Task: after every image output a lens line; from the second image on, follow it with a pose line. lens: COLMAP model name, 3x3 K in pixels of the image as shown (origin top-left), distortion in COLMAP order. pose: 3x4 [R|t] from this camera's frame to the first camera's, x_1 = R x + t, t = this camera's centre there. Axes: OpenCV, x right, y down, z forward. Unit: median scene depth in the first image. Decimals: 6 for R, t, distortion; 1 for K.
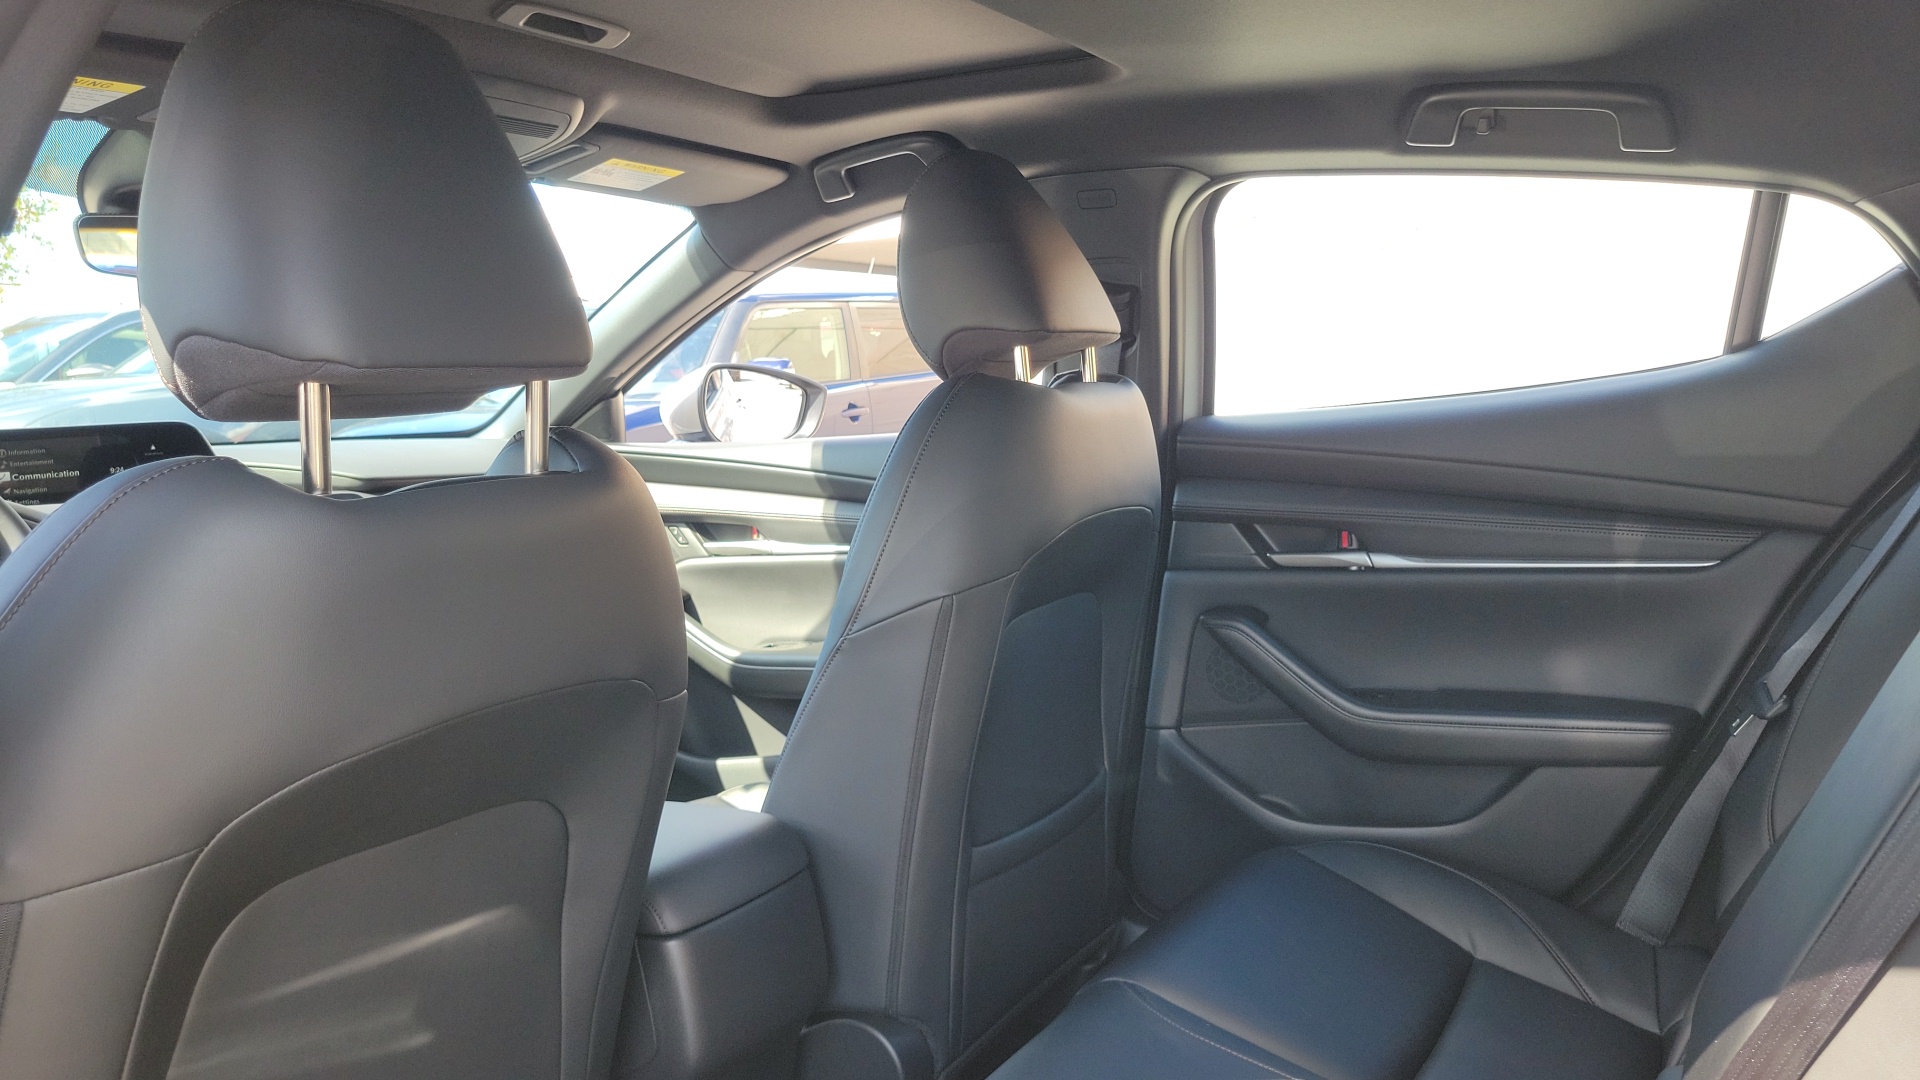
lens RADIAL K [[1460.7, 0, 960.0], [0, 1460.7, 540.0], [0, 0, 1]] dist [0.025809, -0.009011]
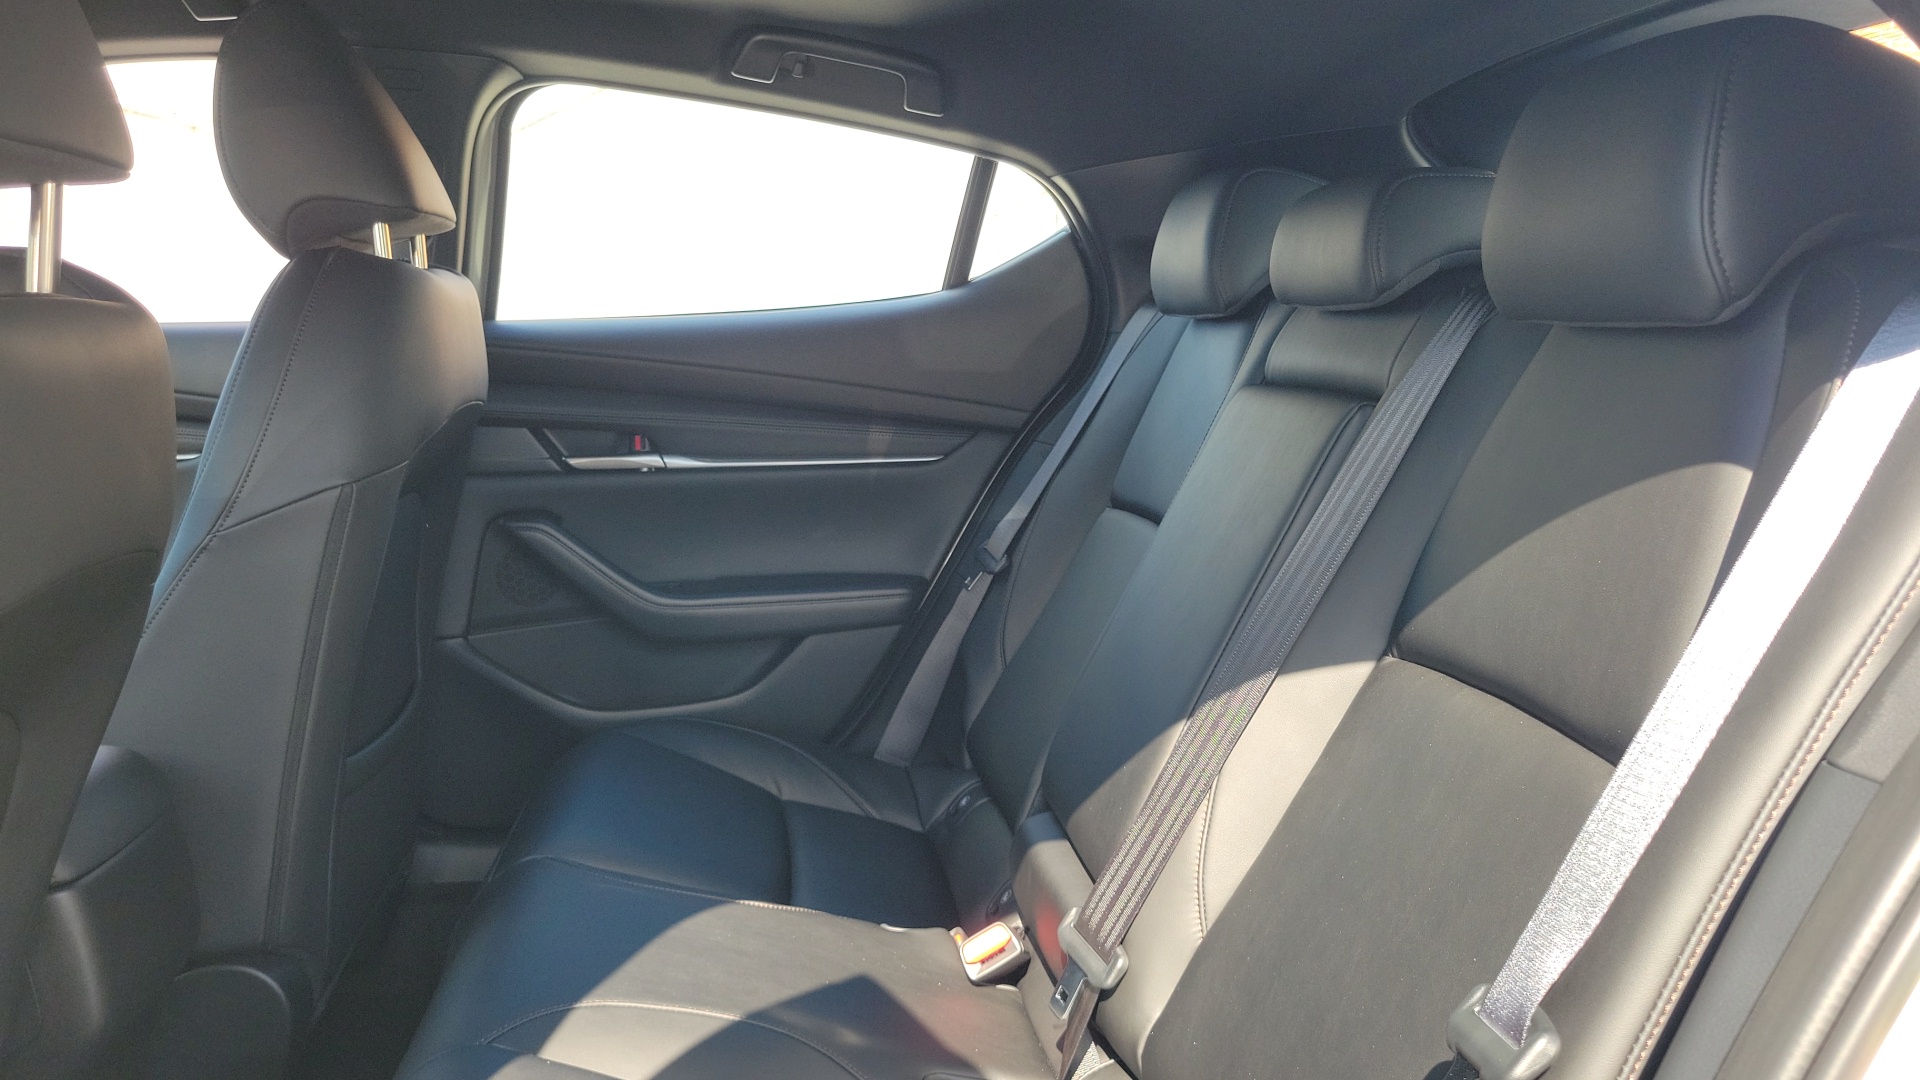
lens RADIAL K [[1454.5, 0, 959.9], [0, 1454.5, 573.3], [0, 0, 1]] dist [0.032466, 0.000683]
pose [[0.777807, -0.051496, 0.626390, -0.251081], [0.019328, 0.998126, 0.058058, 0.041580], [-0.628206, -0.033051, 0.777345, 0.020398]]
